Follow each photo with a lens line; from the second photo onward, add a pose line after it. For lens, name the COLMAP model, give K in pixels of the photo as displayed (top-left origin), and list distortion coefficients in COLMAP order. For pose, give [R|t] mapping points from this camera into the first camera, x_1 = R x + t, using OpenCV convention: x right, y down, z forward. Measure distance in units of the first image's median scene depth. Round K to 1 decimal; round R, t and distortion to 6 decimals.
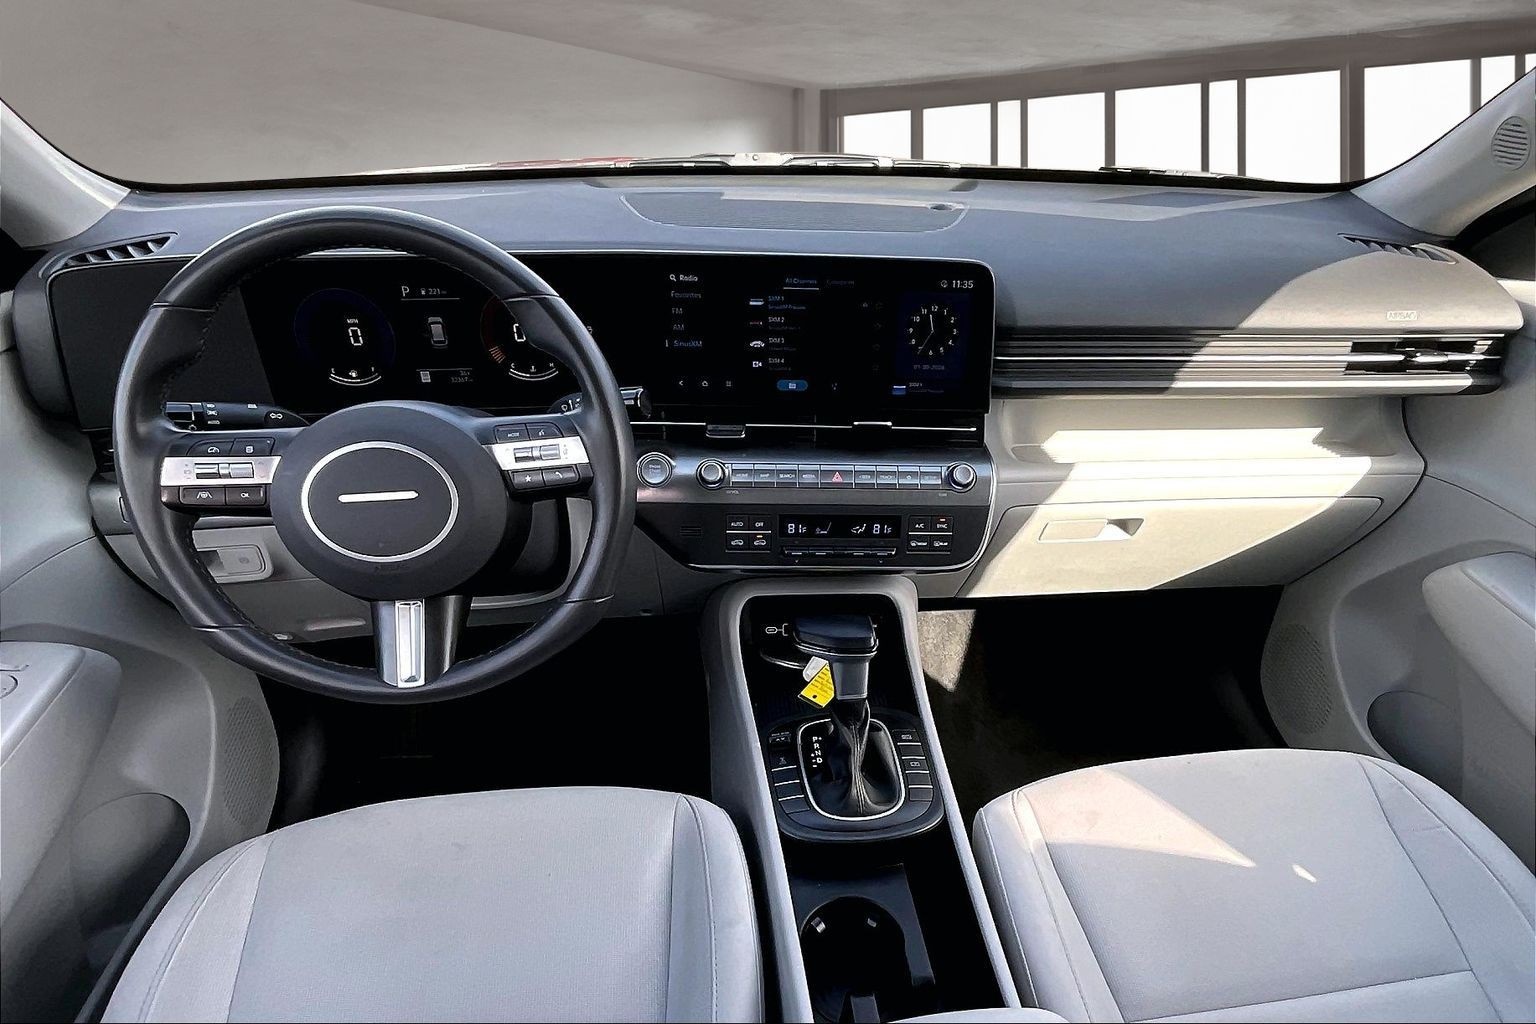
lens RADIAL K [[855.6, 0, 815.0], [0, 855.6, 659.6], [0, 0, 1]] dist [-0.020531, 0.013486]
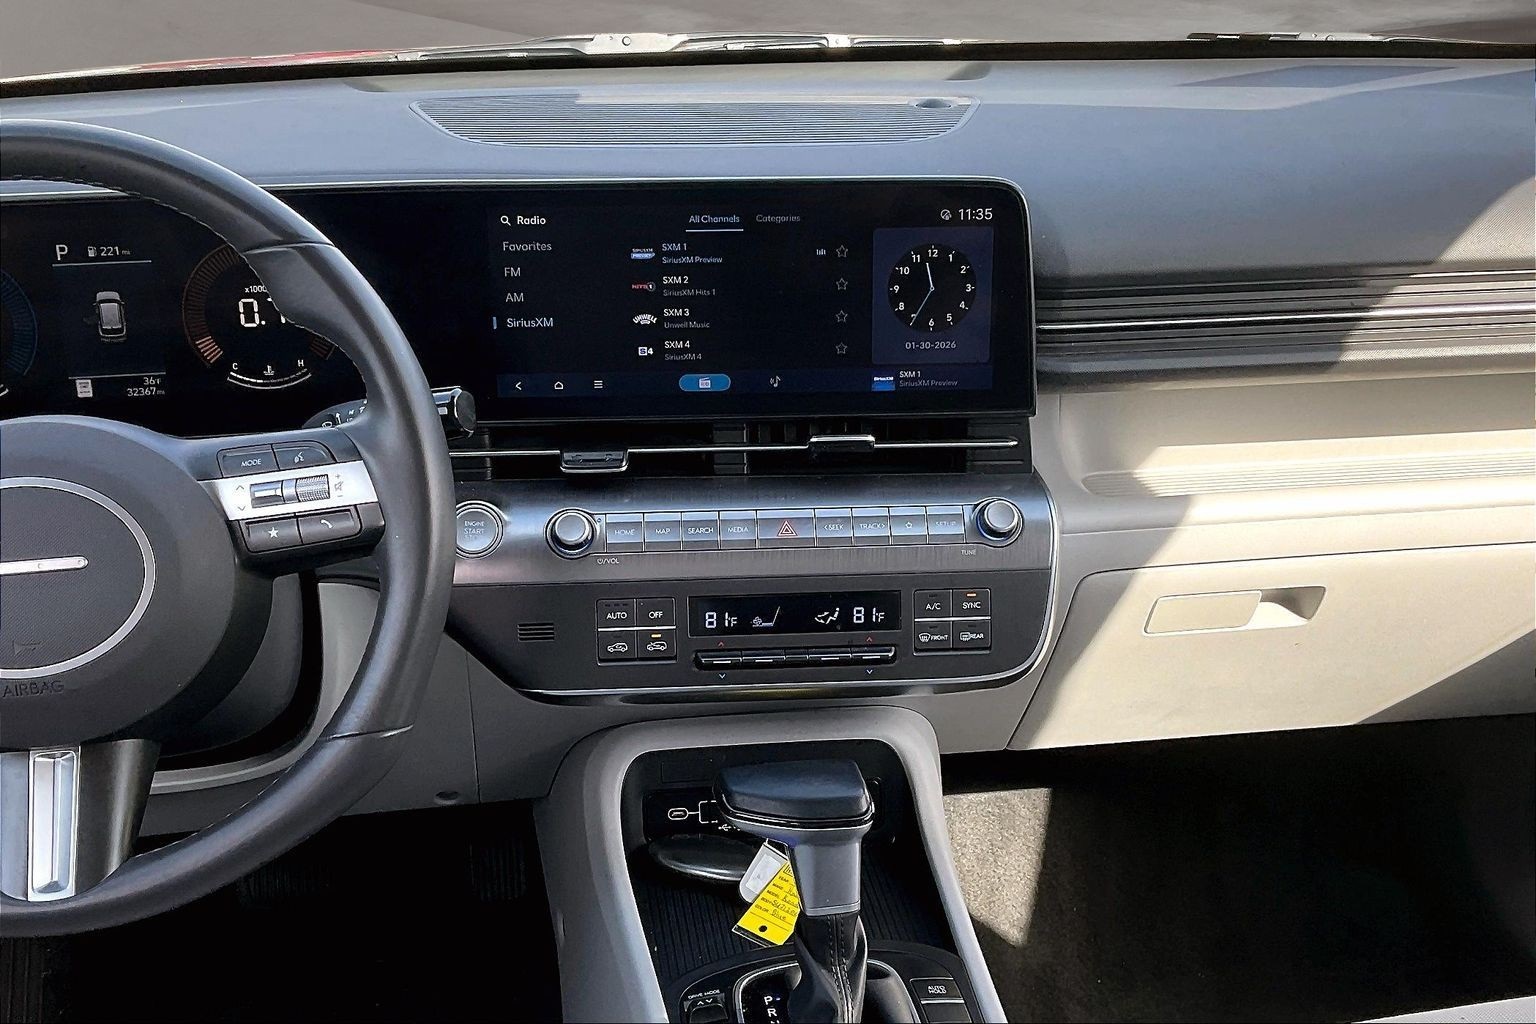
lens RADIAL K [[1681.7, 0, 766.7], [0, 1681.7, 528.3], [0, 0, 1]] dist [0.100892, -0.212569]
pose [[0.998925, -0.039722, 0.023889, -0.015551], [0.044454, 0.966957, -0.251035, 0.076441], [-0.013128, 0.251827, 0.967683, -0.119069]]
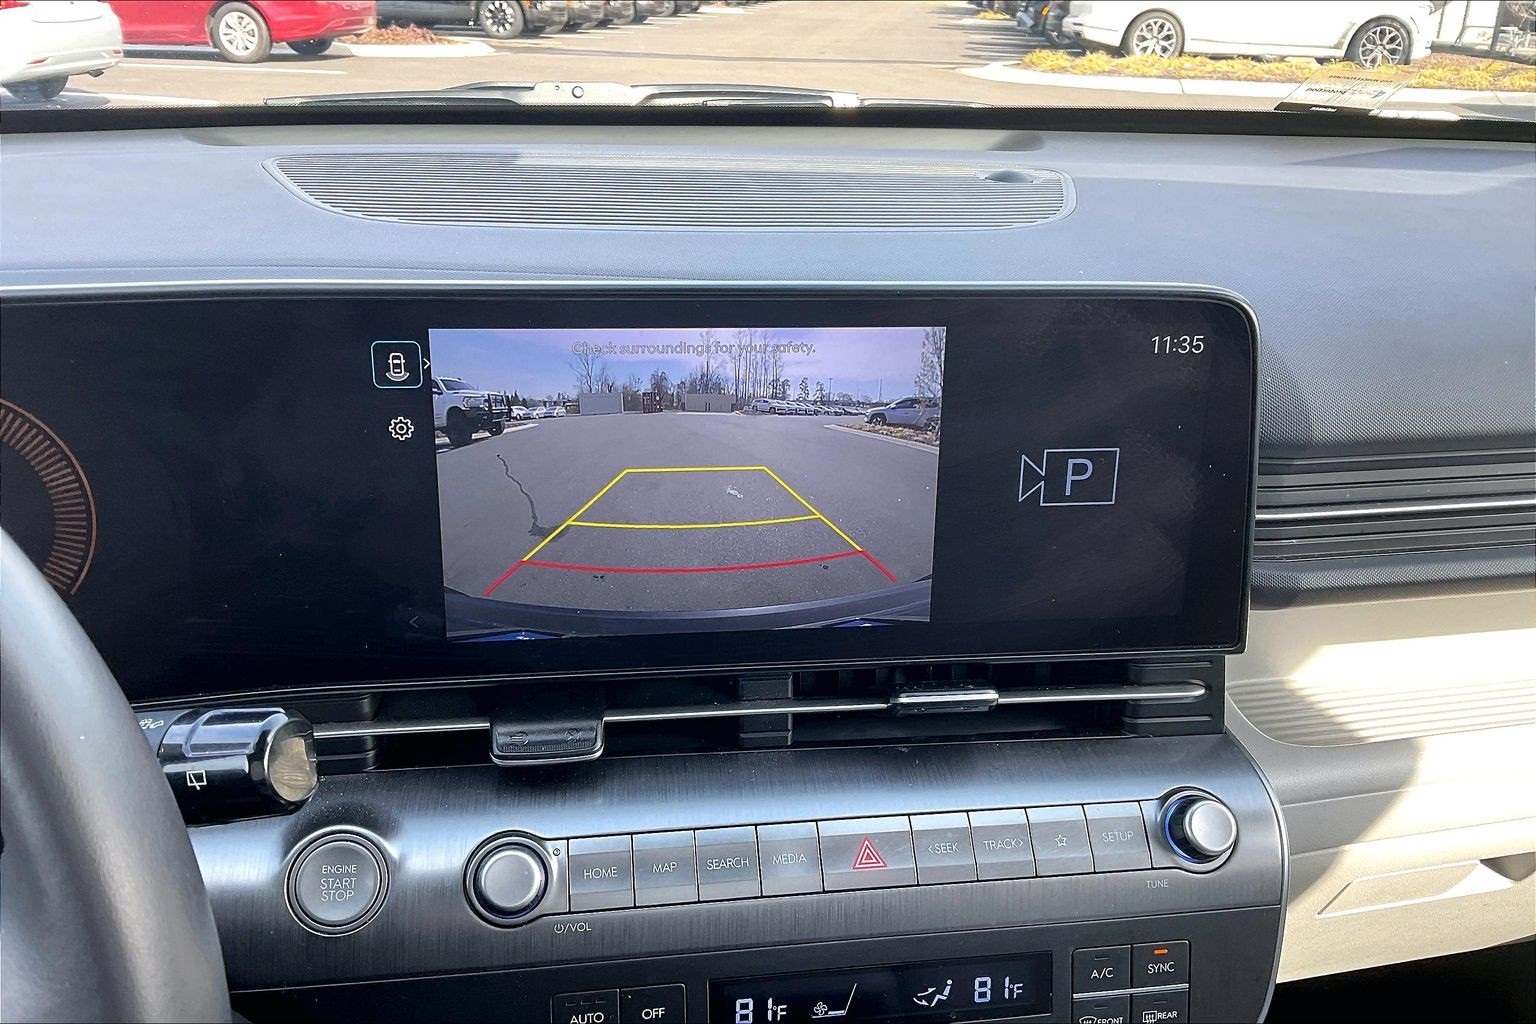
lens RADIAL K [[1265.7, 0, 765.3], [0, 1265.7, 509.8], [0, 0, 1]] dist [0.131122, -0.291916]
pose [[0.992206, -0.041626, 0.117447, -0.074873], [0.070862, 0.963794, -0.257058, -0.223870], [-0.102494, 0.263377, 0.959233, 0.466580]]
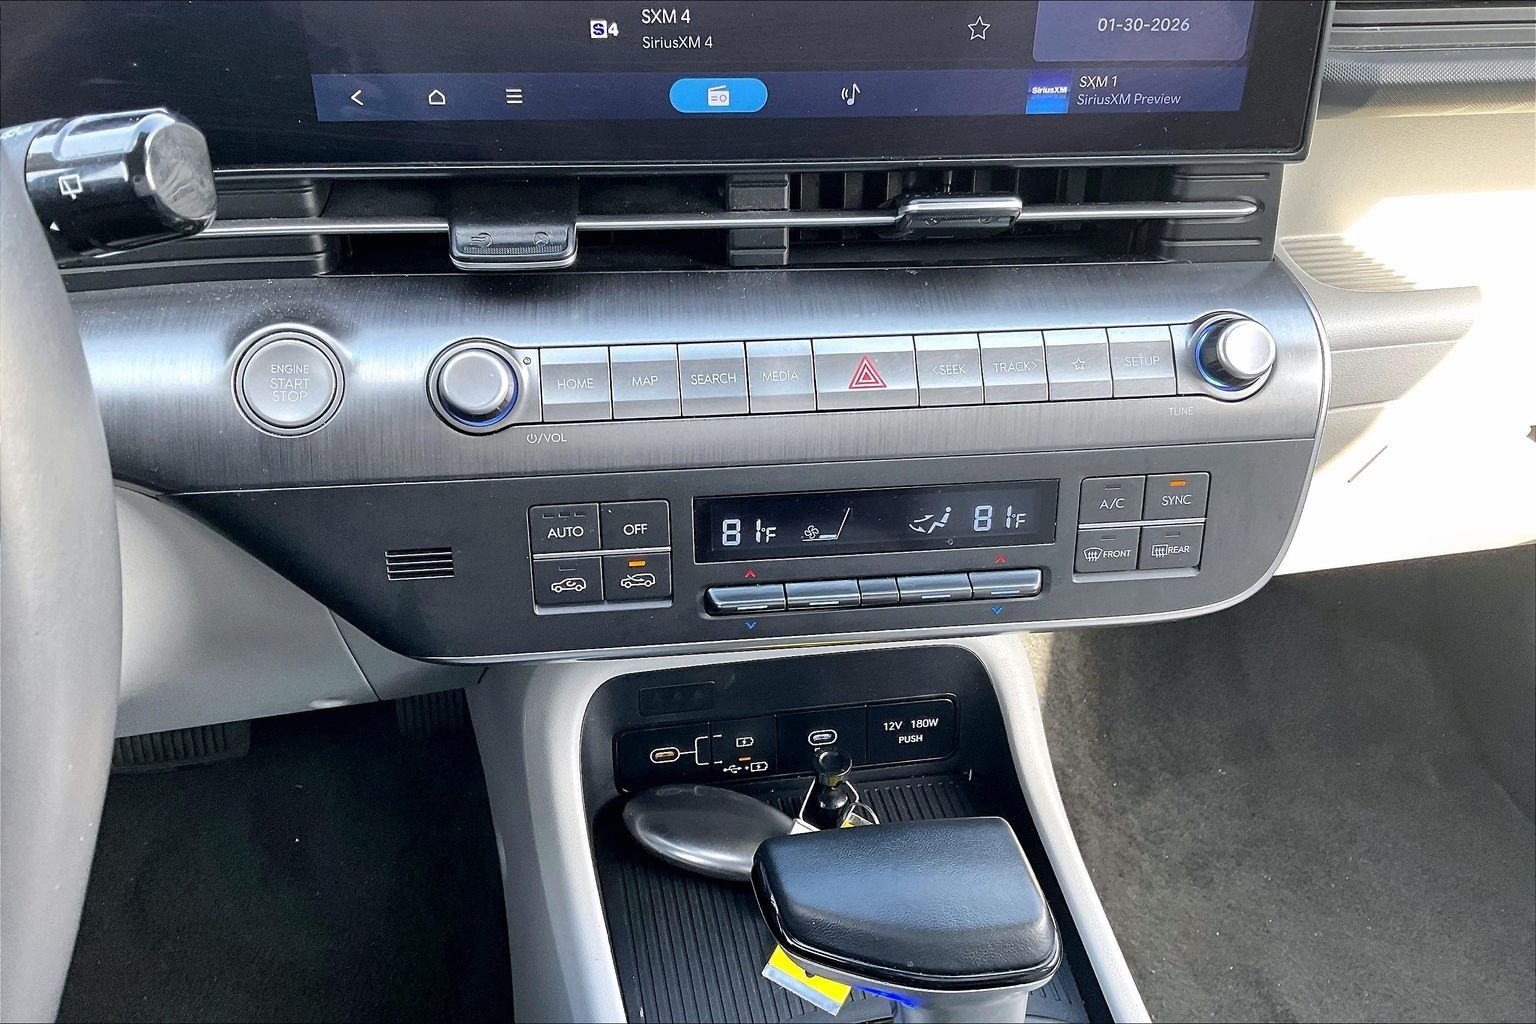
lens RADIAL K [[1265.7, 0, 765.3], [0, 1265.7, 509.8], [0, 0, 1]] dist [0.131122, -0.291916]
pose [[0.995358, -0.054793, 0.079115, -0.055379], [0.055640, 0.998414, -0.008542, -0.163671], [-0.078522, 0.012904, 0.996829, 0.530162]]
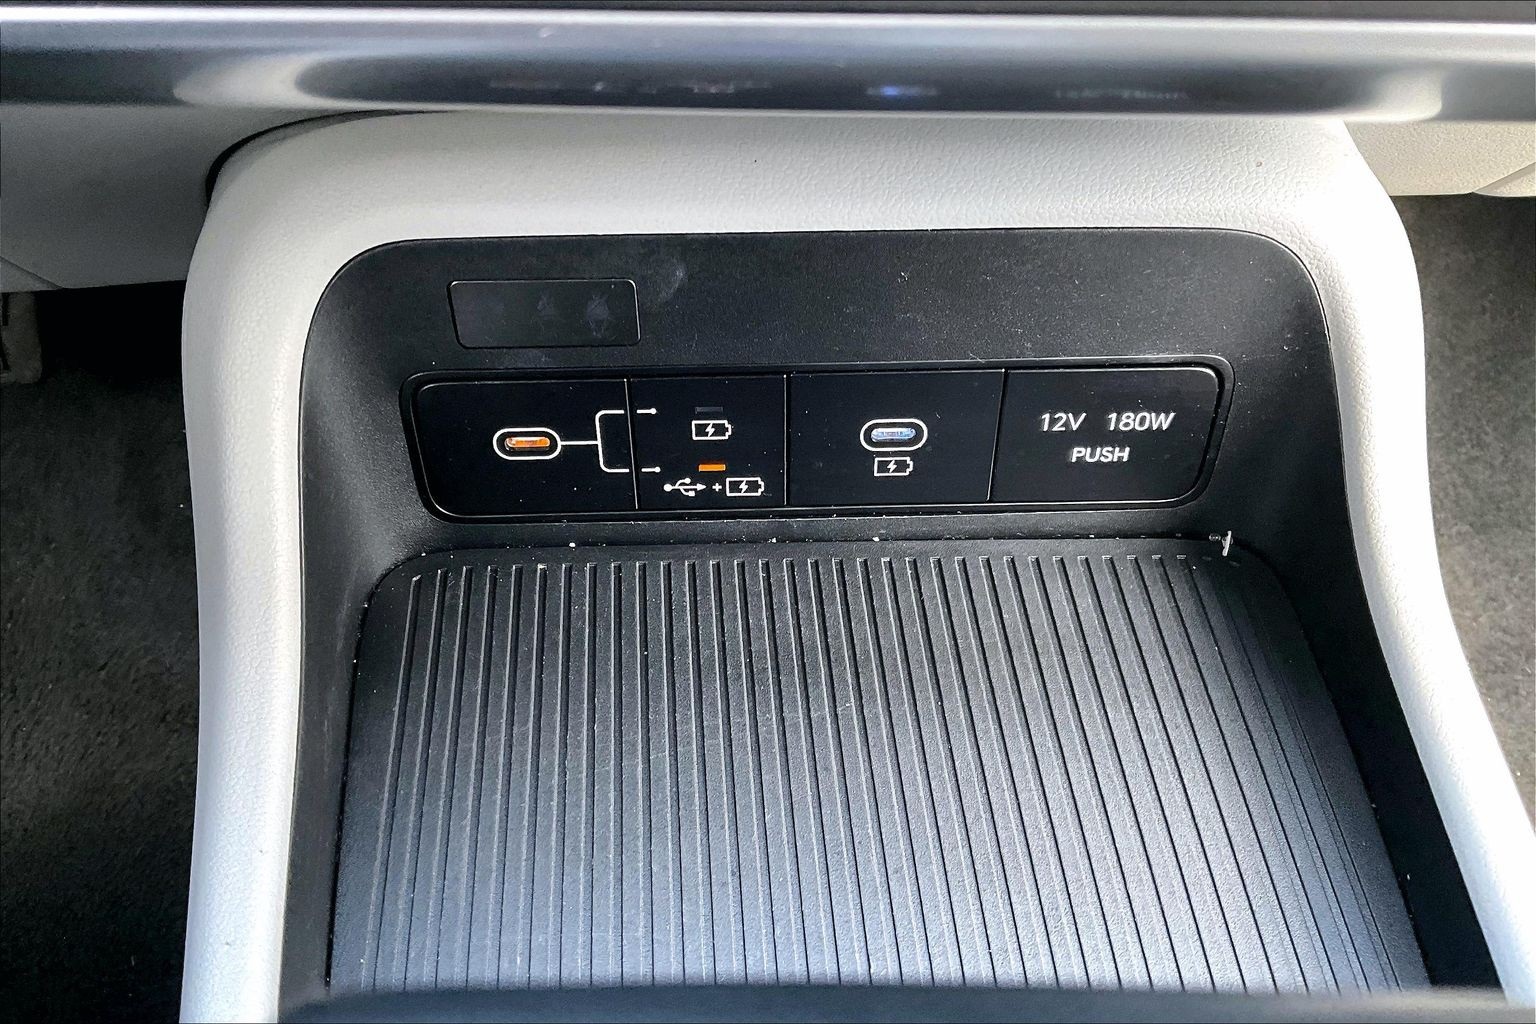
lens RADIAL K [[1265.7, 0, 765.3], [0, 1265.7, 509.8], [0, 0, 1]] dist [0.131122, -0.291916]
pose [[0.998868, 0.018442, -0.043858, 0.006879], [-0.007543, 0.971548, 0.236724, -0.097611], [0.046976, -0.236125, 0.970587, 0.922906]]
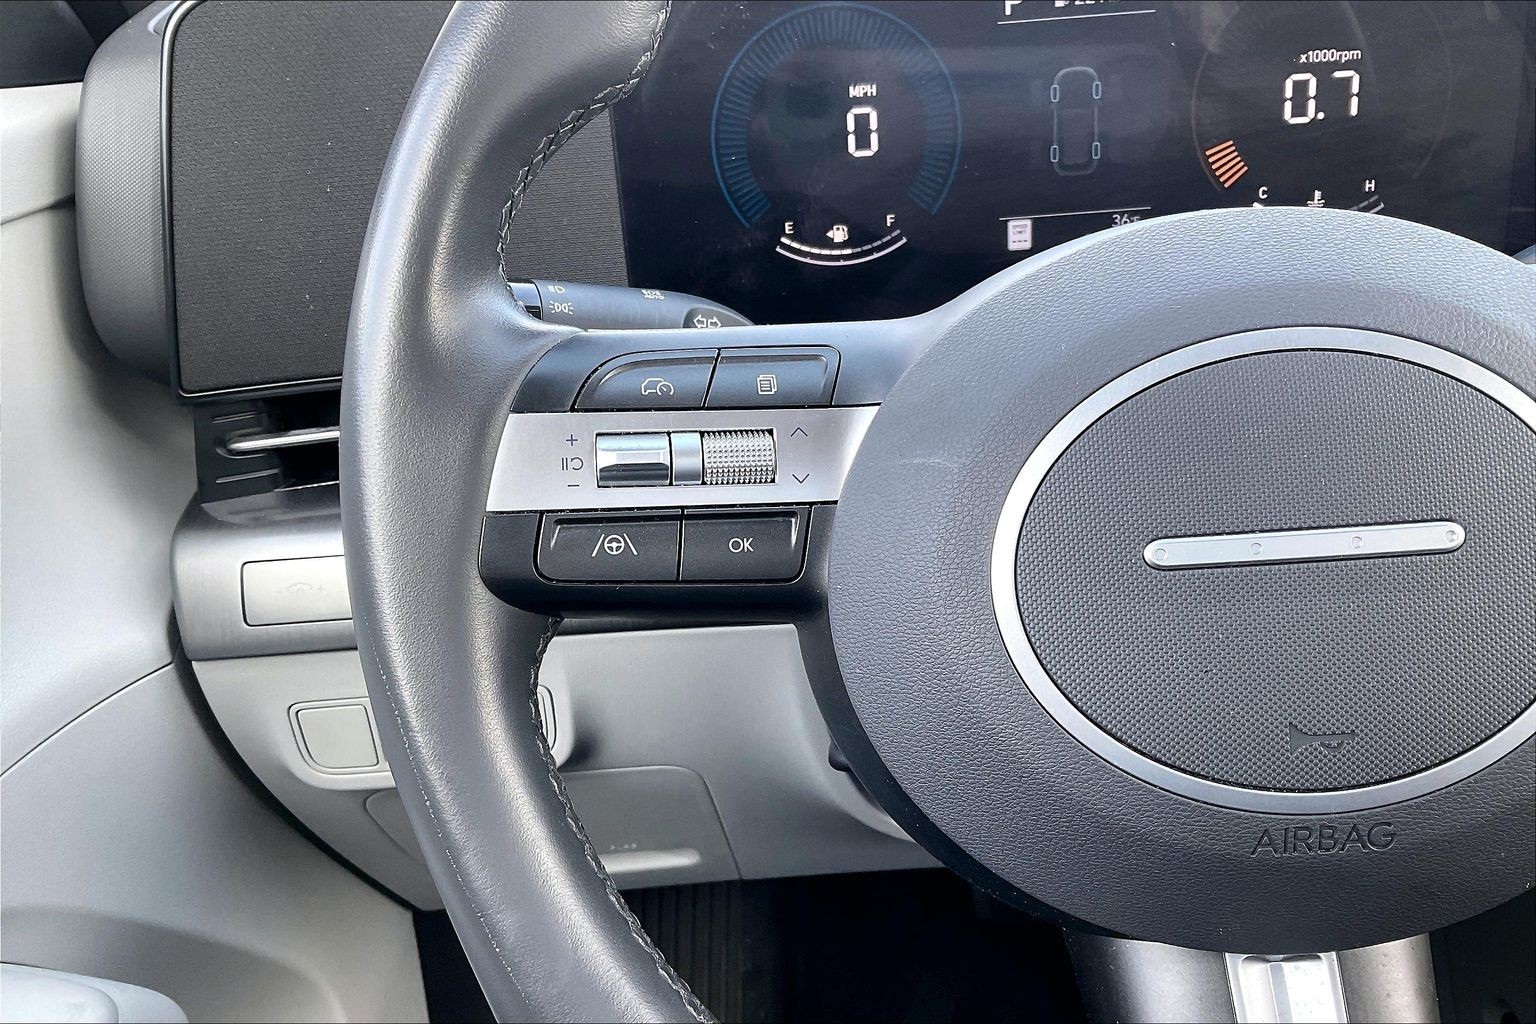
lens RADIAL K [[1265.7, 0, 765.3], [0, 1265.7, 509.8], [0, 0, 1]] dist [0.131122, -0.291916]
pose [[0.978559, -0.018687, -0.205117, -0.436251], [-0.028359, 0.974166, -0.224045, -0.084823], [0.204004, 0.225058, 0.952749, 0.457783]]
